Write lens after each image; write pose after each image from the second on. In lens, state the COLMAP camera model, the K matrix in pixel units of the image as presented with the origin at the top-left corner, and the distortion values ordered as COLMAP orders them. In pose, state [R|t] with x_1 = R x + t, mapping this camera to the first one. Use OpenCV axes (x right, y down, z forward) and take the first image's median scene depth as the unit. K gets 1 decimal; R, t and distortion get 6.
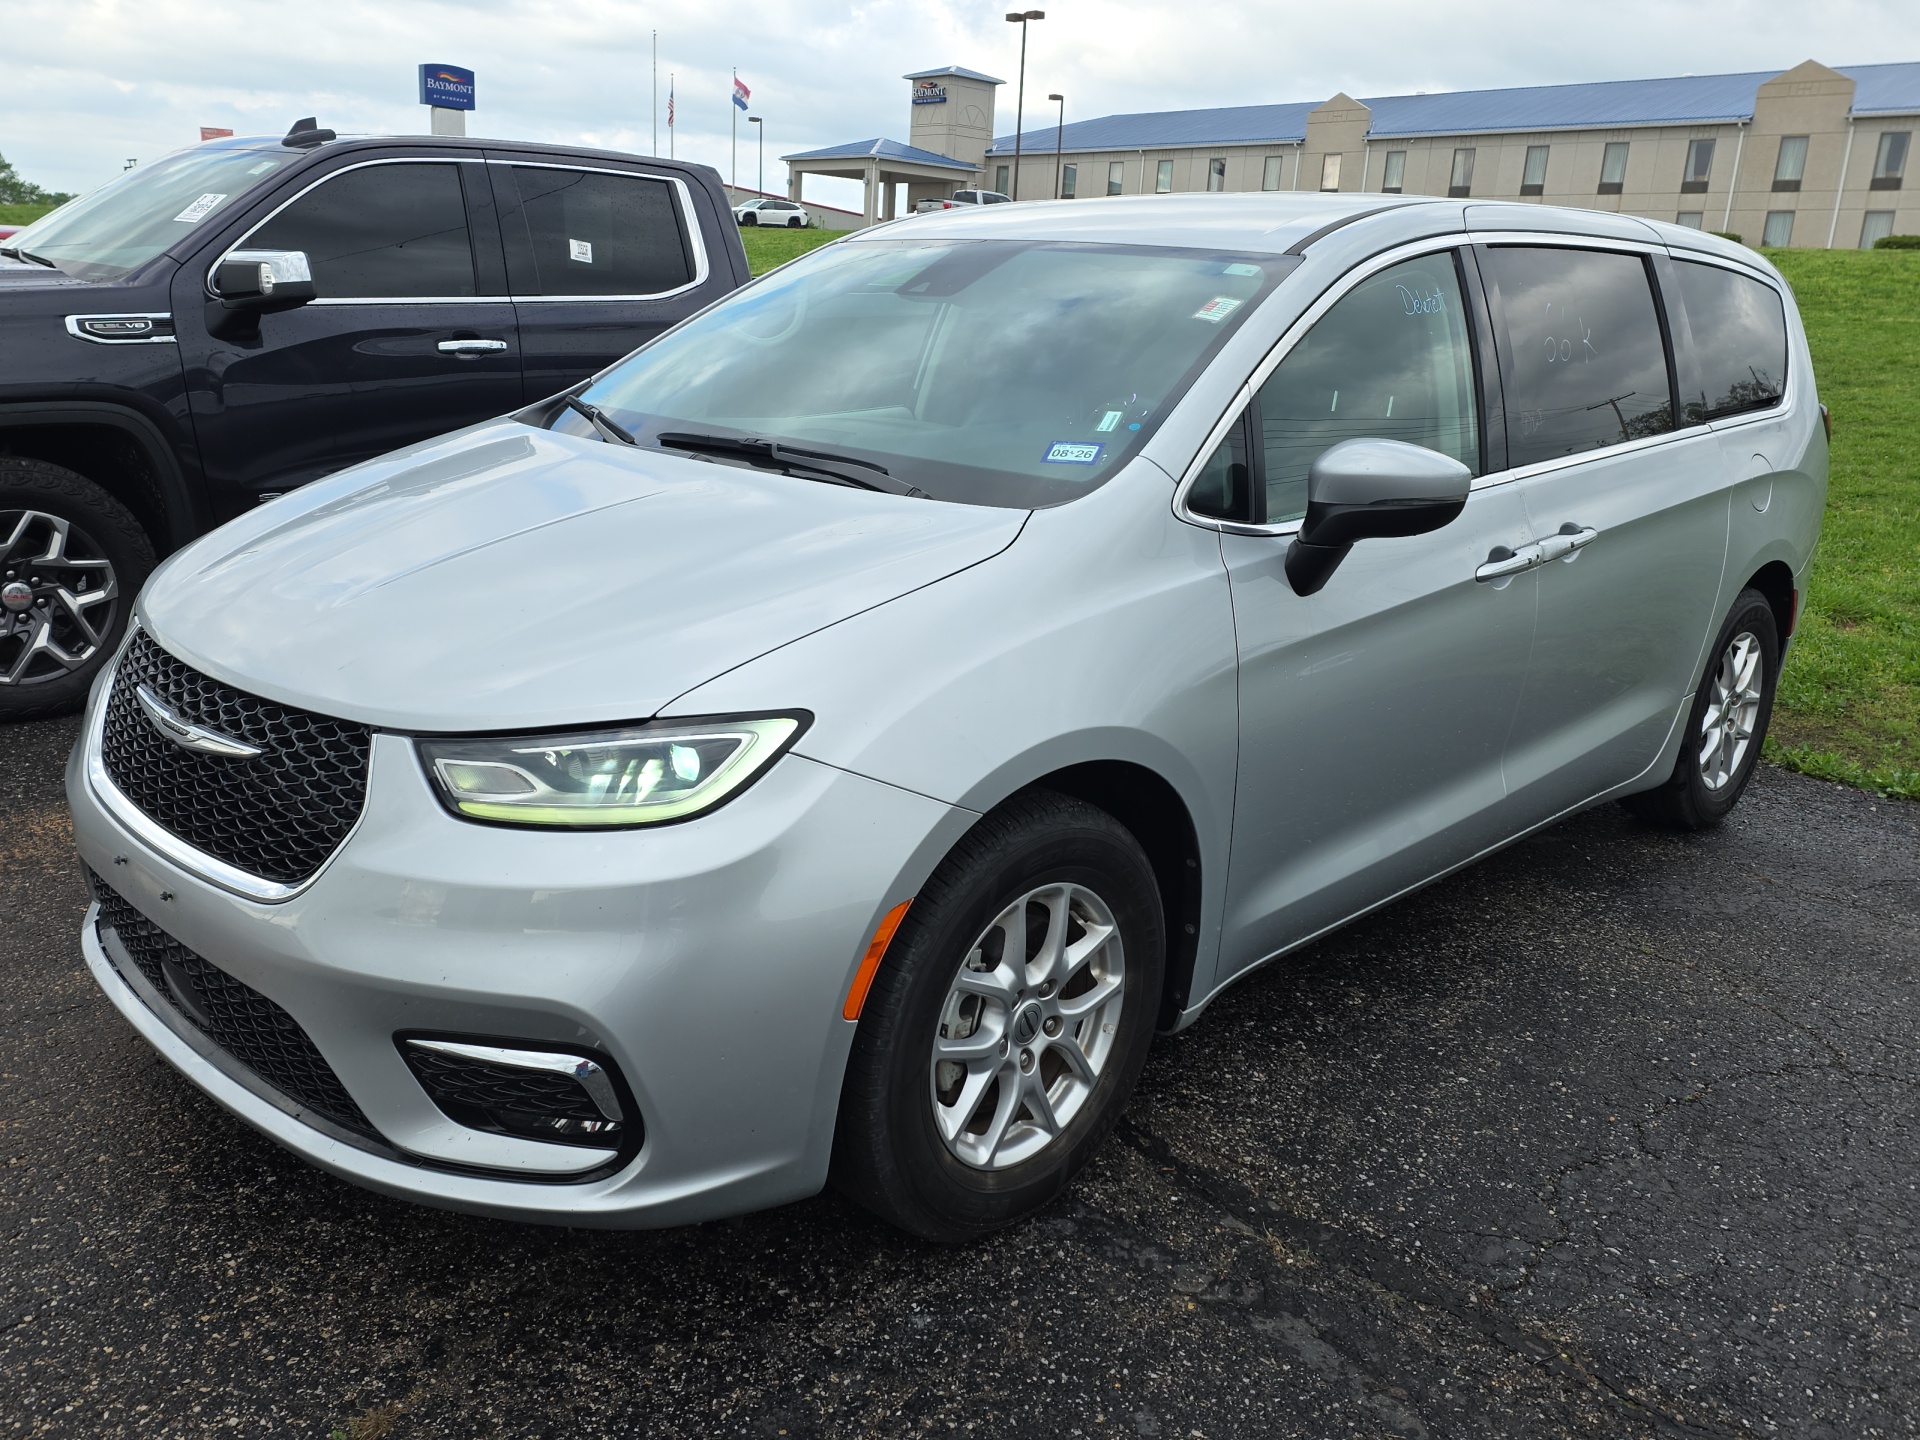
lens RADIAL K [[1613.4, 0, 960.0], [0, 1613.4, 720.0], [0, 0, 1]] dist [0.057625, -0.013038]
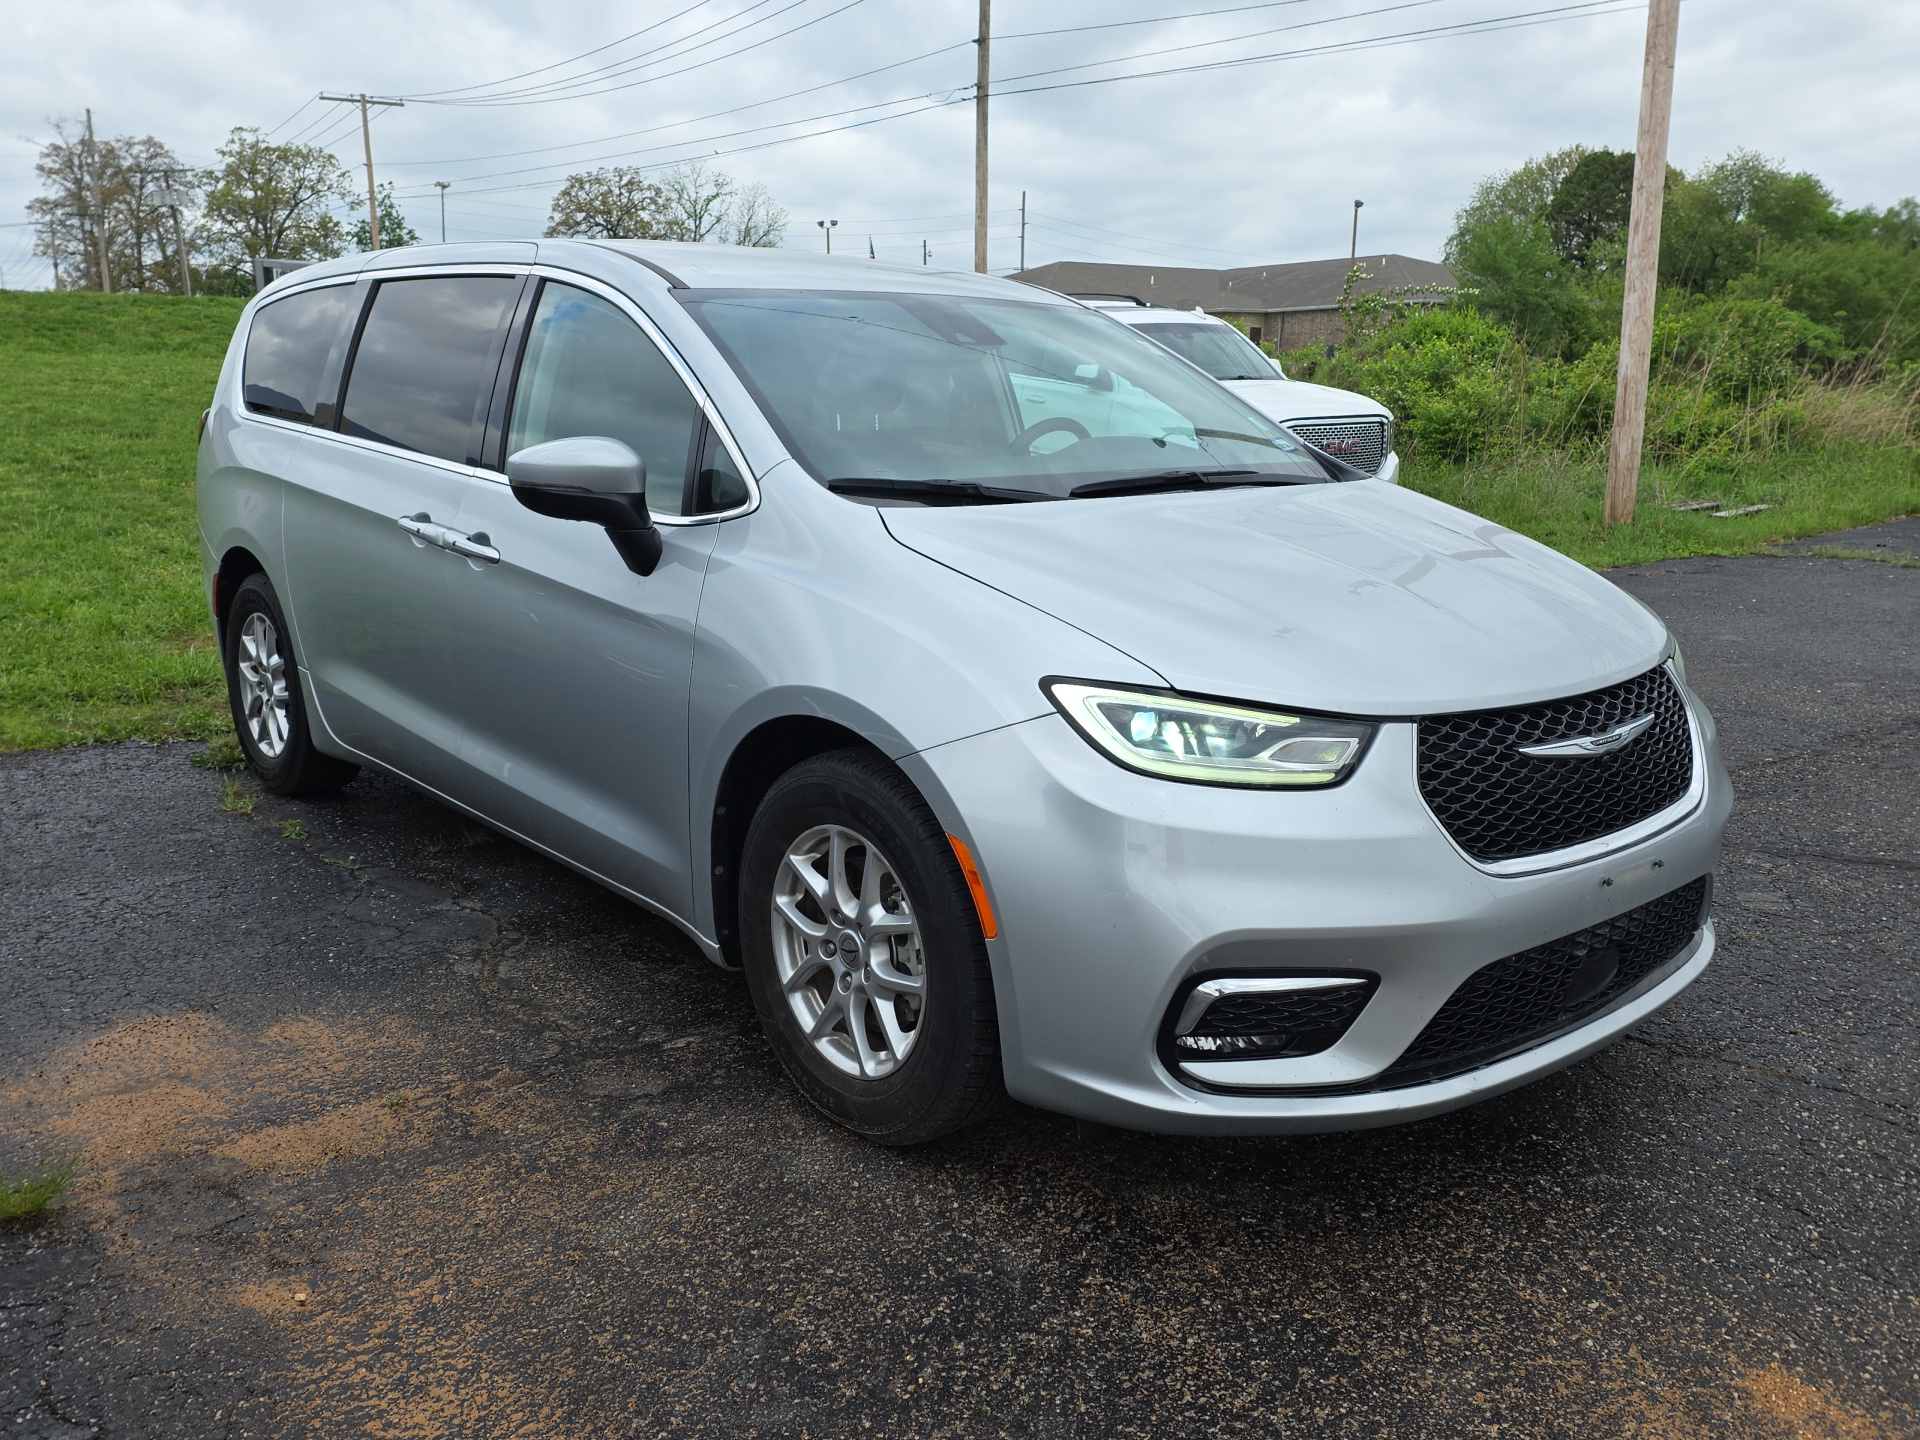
lens RADIAL K [[1613.4, 0, 960.0], [0, 1613.4, 720.0], [0, 0, 1]] dist [0.057625, -0.013038]
pose [[0.116308, -0.263092, 0.957734, -1.007332], [0.265398, 0.937448, 0.225289, -0.239479], [-0.957098, 0.227978, 0.178857, 0.760762]]
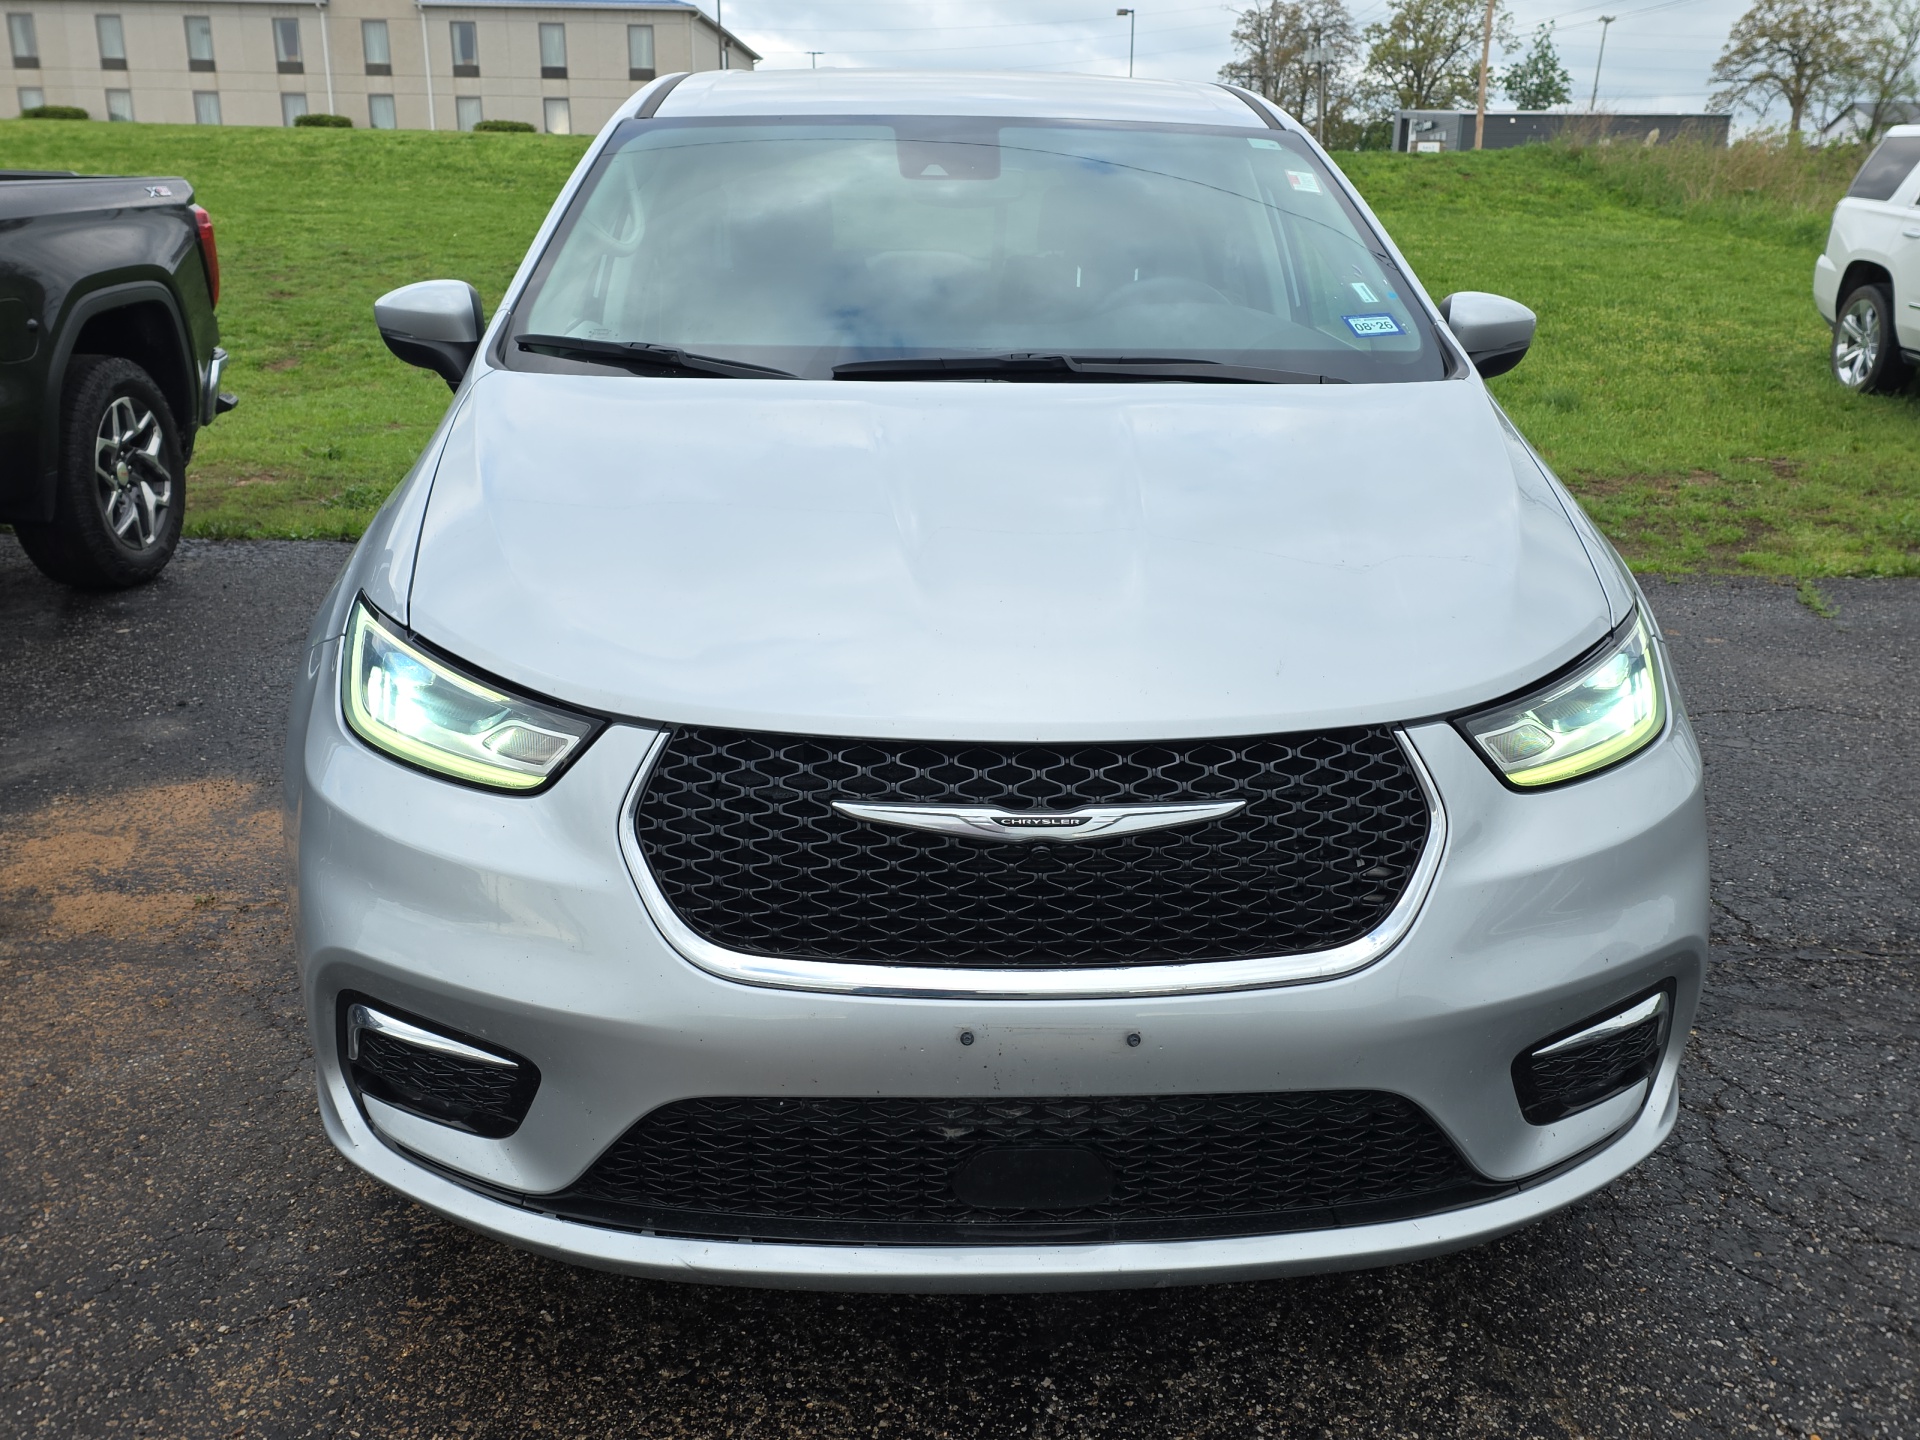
lens RADIAL K [[1613.4, 0, 960.0], [0, 1613.4, 720.0], [0, 0, 1]] dist [0.057625, -0.013038]
pose [[0.695247, -0.258322, 0.670747, -0.602876], [0.214859, 0.965209, 0.149020, -0.094589], [-0.685906, 0.040510, 0.726561, 0.317351]]
